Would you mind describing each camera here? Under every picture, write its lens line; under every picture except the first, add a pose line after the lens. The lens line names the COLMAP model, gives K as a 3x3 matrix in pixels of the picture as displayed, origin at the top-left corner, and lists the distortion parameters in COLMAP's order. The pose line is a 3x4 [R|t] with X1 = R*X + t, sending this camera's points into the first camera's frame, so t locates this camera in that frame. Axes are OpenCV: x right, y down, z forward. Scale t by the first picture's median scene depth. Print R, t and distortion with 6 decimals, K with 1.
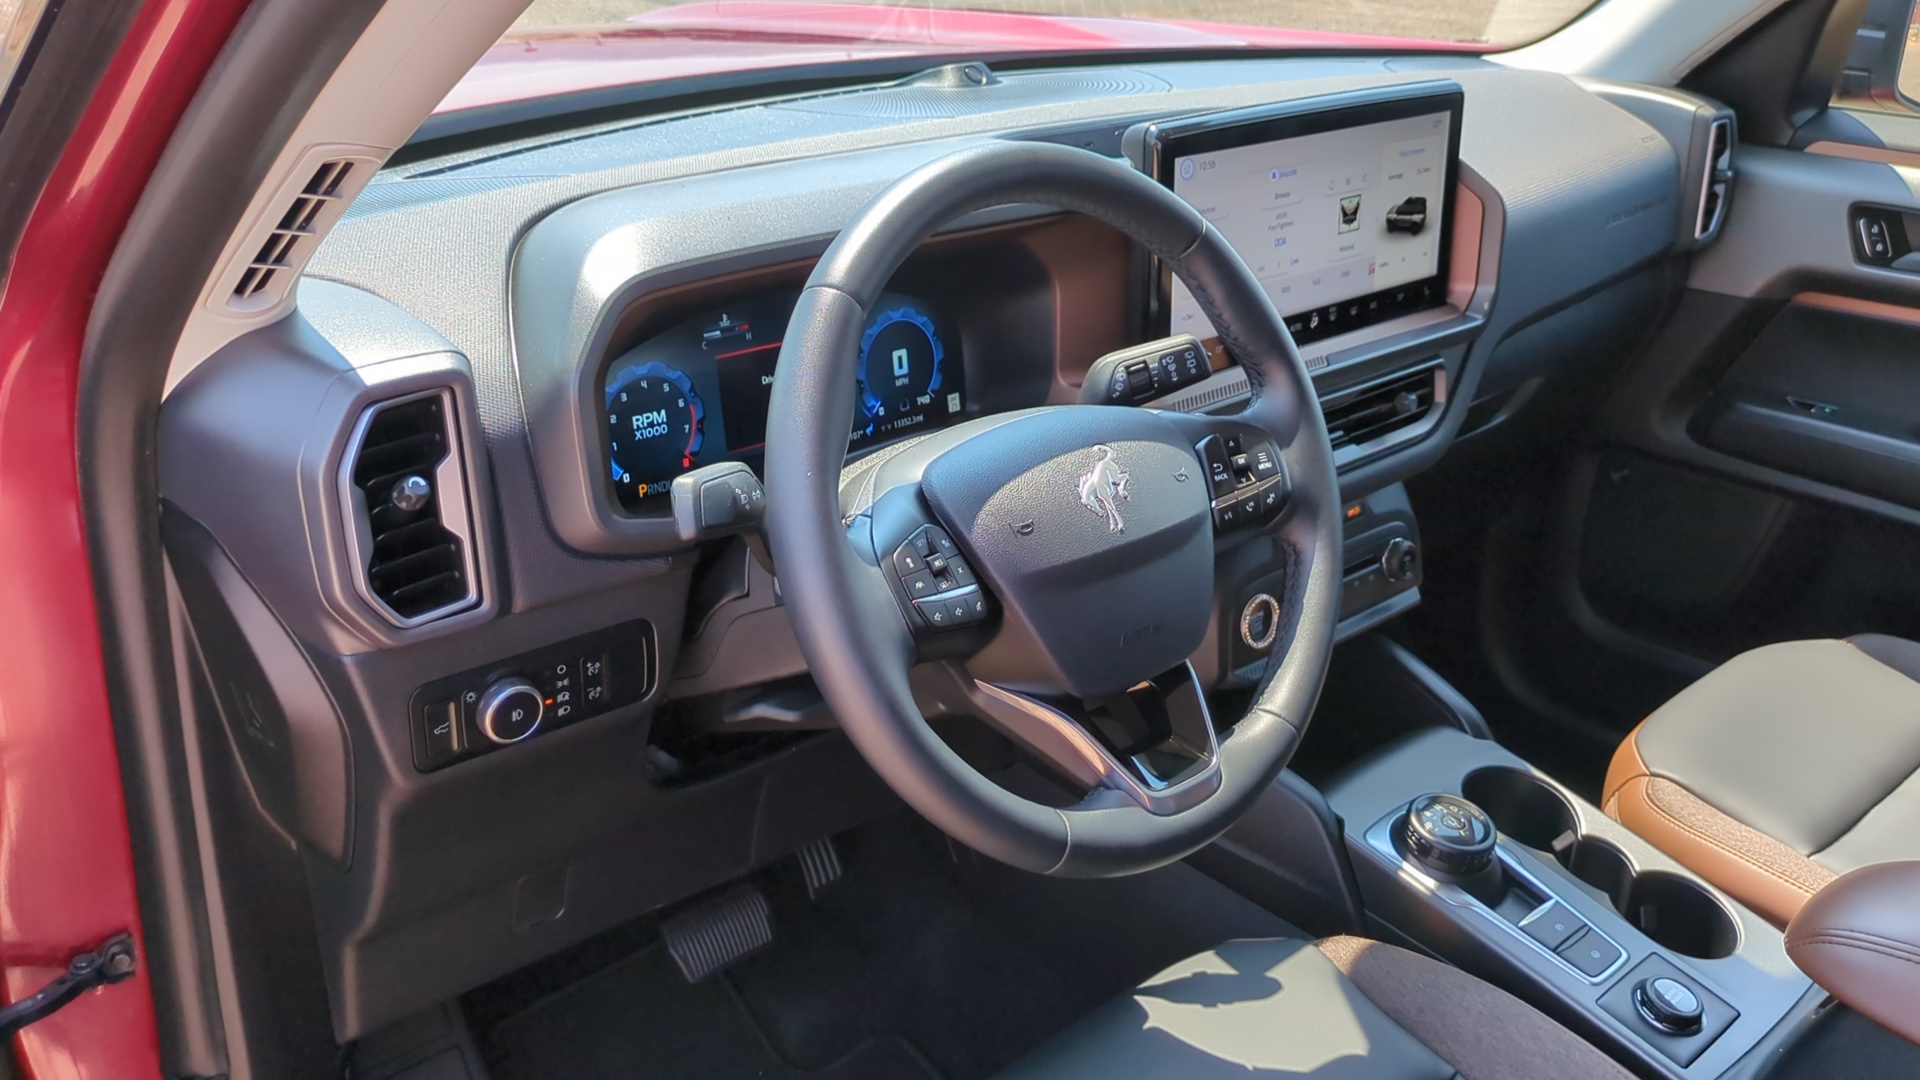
lens RADIAL K [[1621.6, 0, 984.6], [0, 1621.6, 534.1], [0, 0, 1]] dist [0.137153, -0.378773]
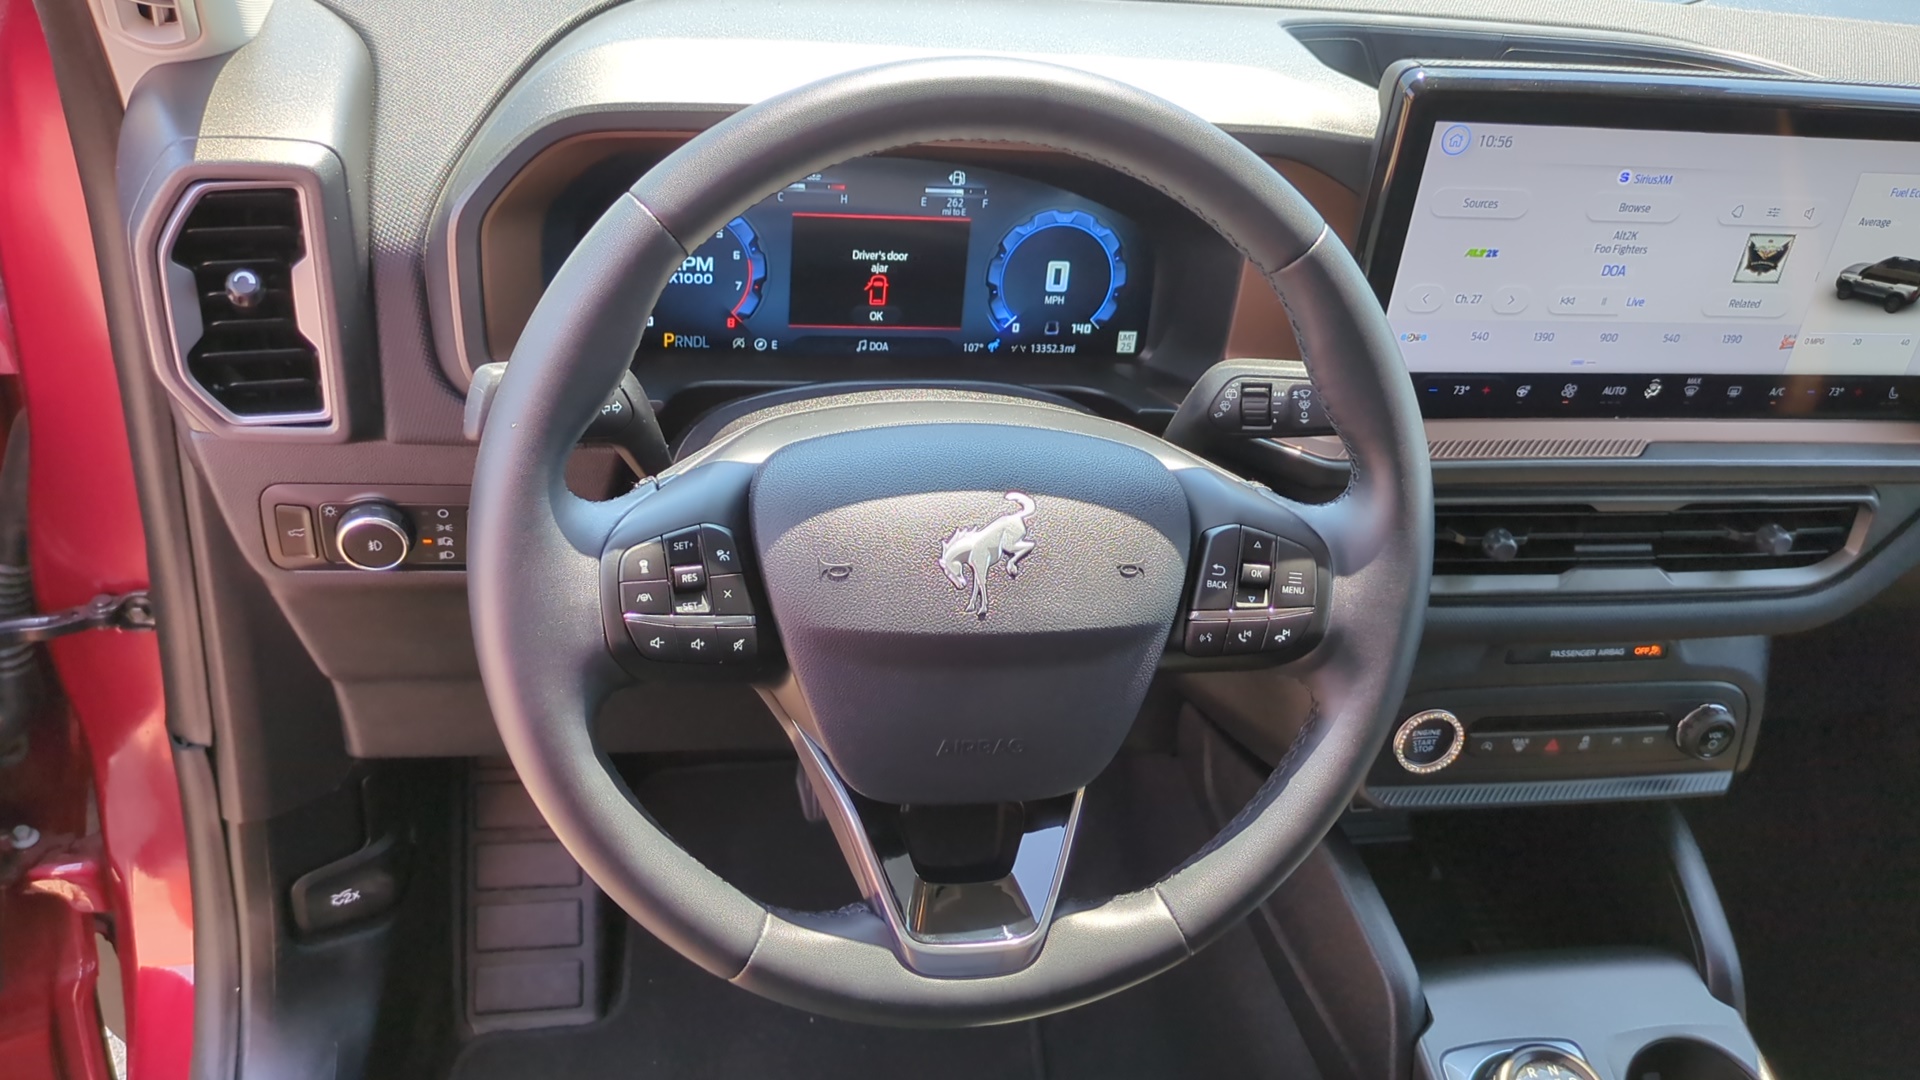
lens RADIAL K [[1640.4, 0, 980.7], [0, 1640.4, 539.7], [0, 0, 1]] dist [0.082567, -0.122640]
pose [[0.848419, 0.364718, -0.383622, 0.278522], [-0.299058, 0.928261, 0.221123, -0.155605], [0.436749, -0.072880, 0.896626, 0.250467]]
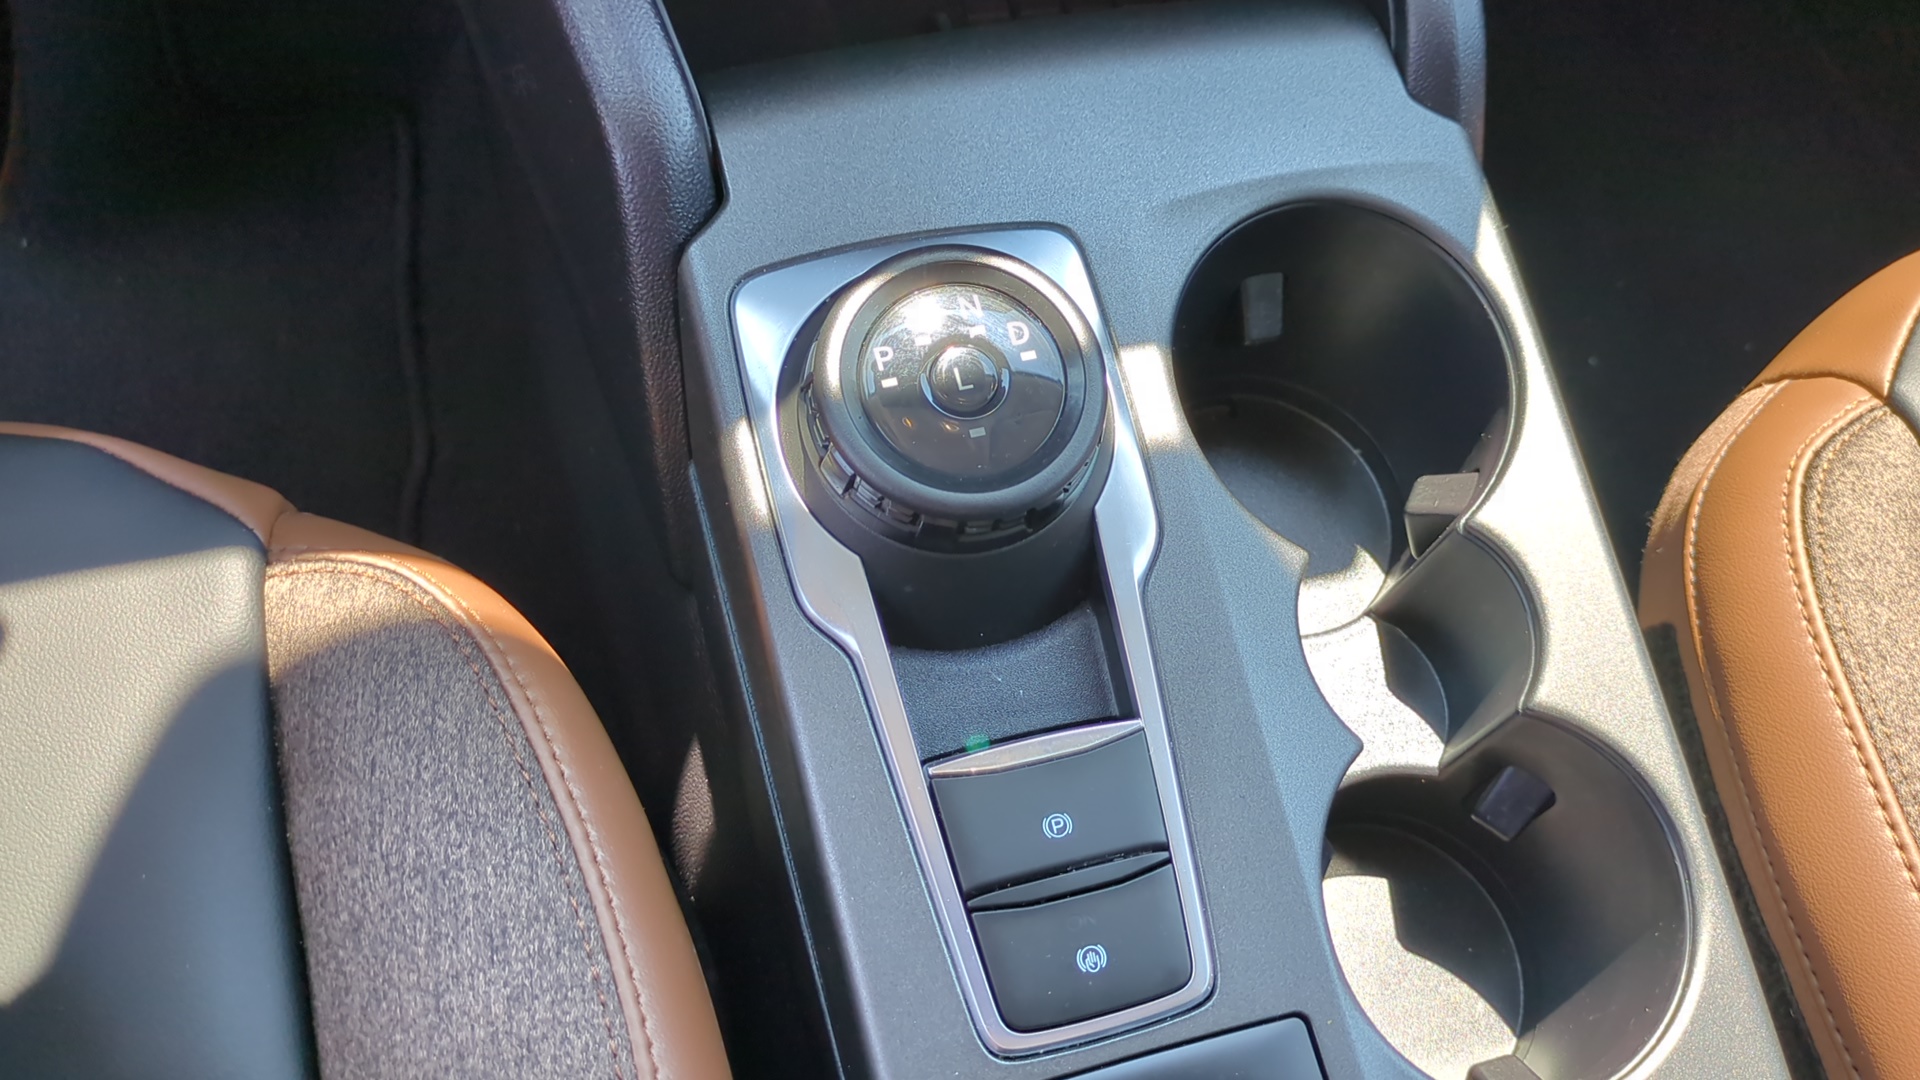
lens RADIAL K [[1648.4, 0, 960.0], [0, 1648.4, 540.0], [0, 0, 1]] dist [0.088532, -0.175556]
pose [[0.886400, 0.432011, -0.166320, 0.375415], [-0.252864, 0.752801, 0.607741, 0.014878], [0.387757, -0.496645, 0.776523, 0.797007]]
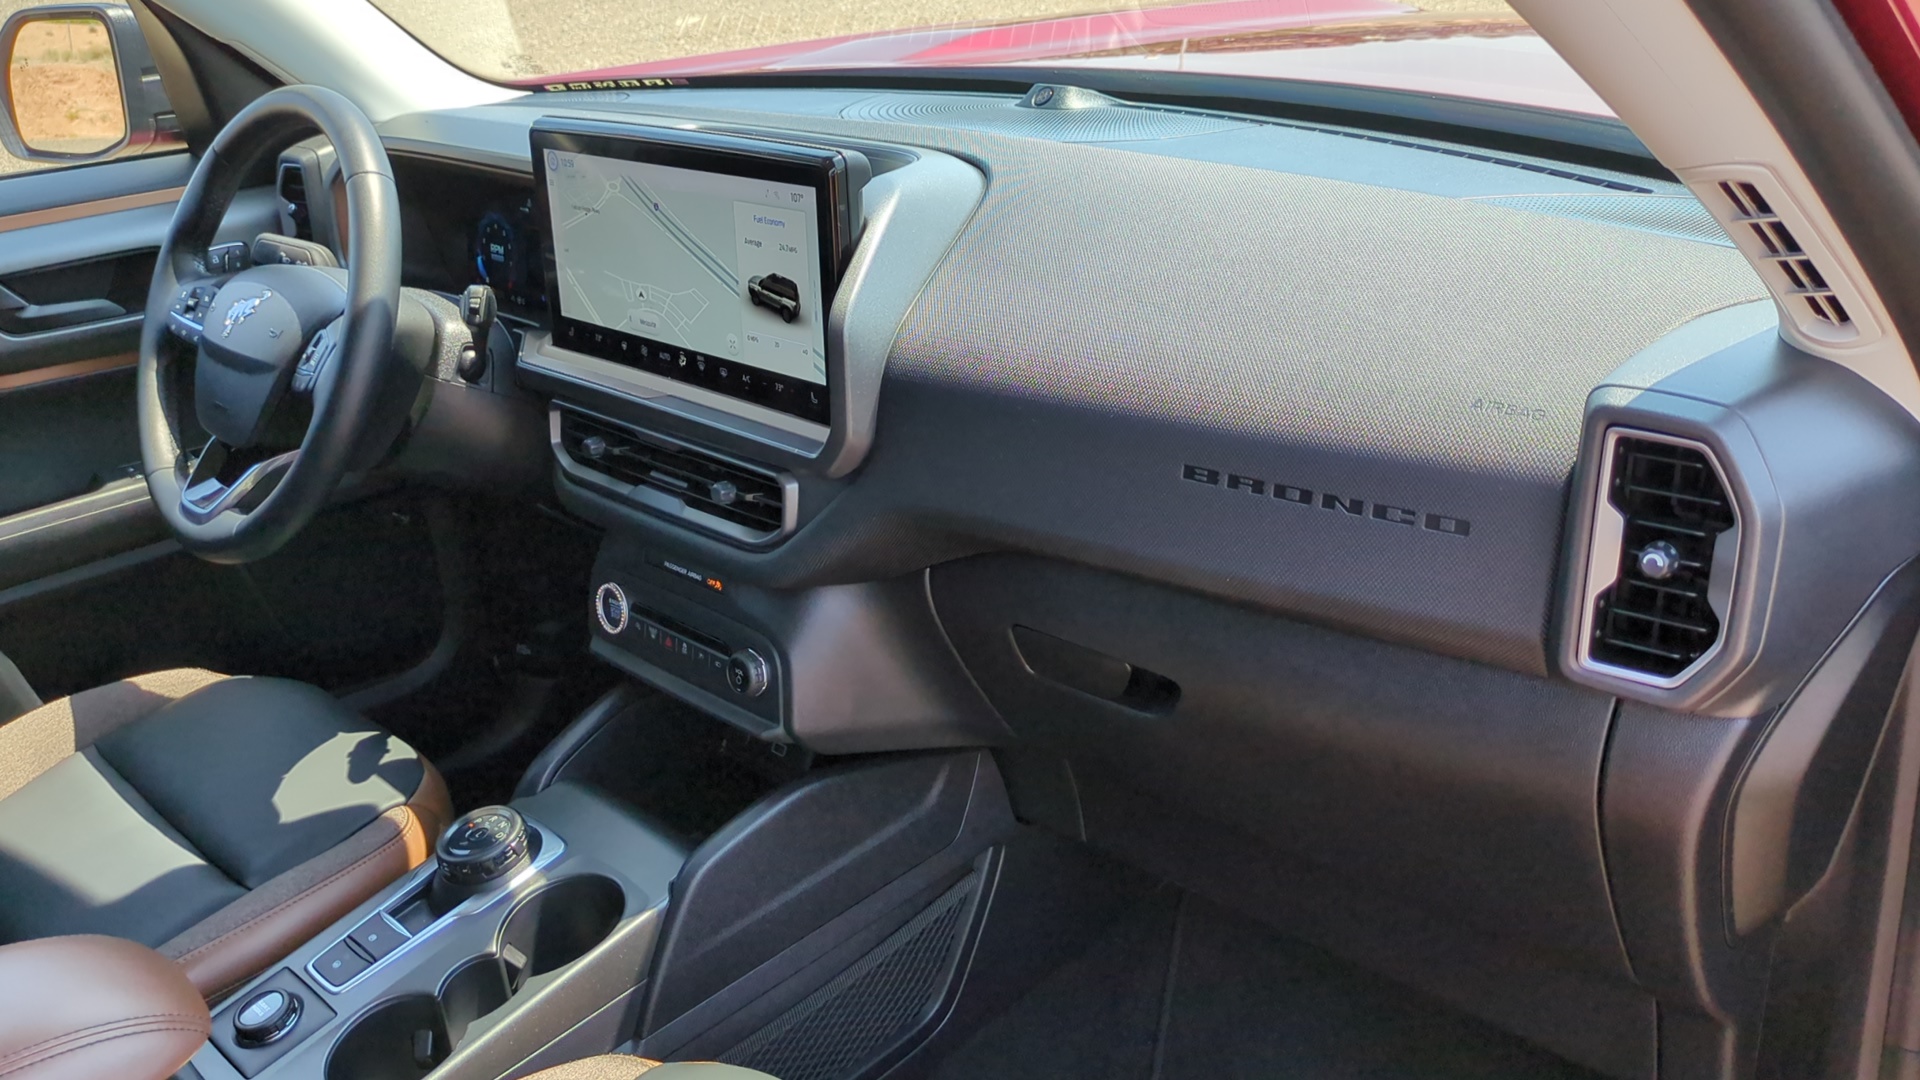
lens RADIAL K [[1640.4, 0, 980.7], [0, 1640.4, 539.7], [0, 0, 1]] dist [0.082567, -0.122640]
pose [[0.039747, 0.361356, -0.931580, 1.269055], [-0.341548, 0.881073, 0.327192, -0.456631], [0.939023, 0.305175, 0.158441, 1.145029]]
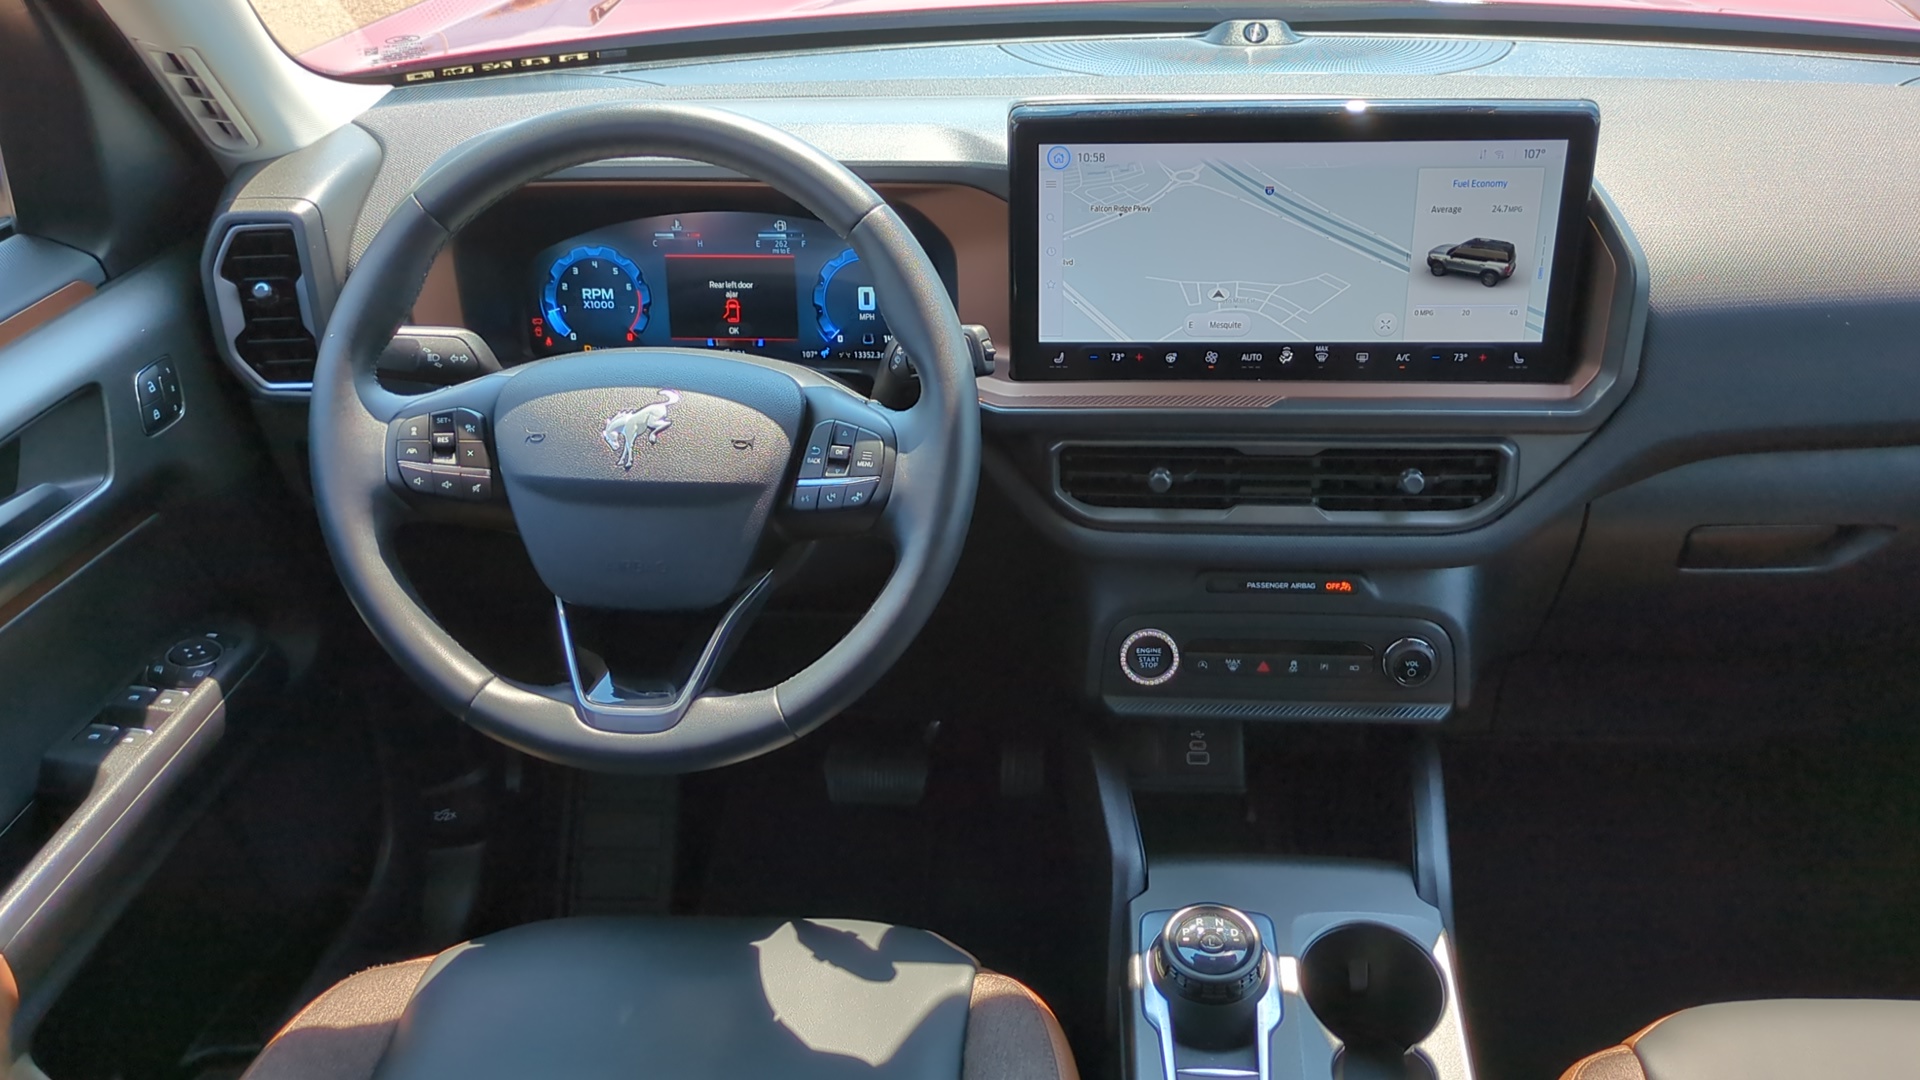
lens RADIAL K [[1648.4, 0, 960.0], [0, 1648.4, 540.0], [0, 0, 1]] dist [0.088532, -0.175556]
pose [[0.687520, 0.300913, -0.660884, 0.764931], [-0.255139, 0.952176, 0.168121, -0.154866], [0.679868, 0.053031, 0.731414, 0.261626]]
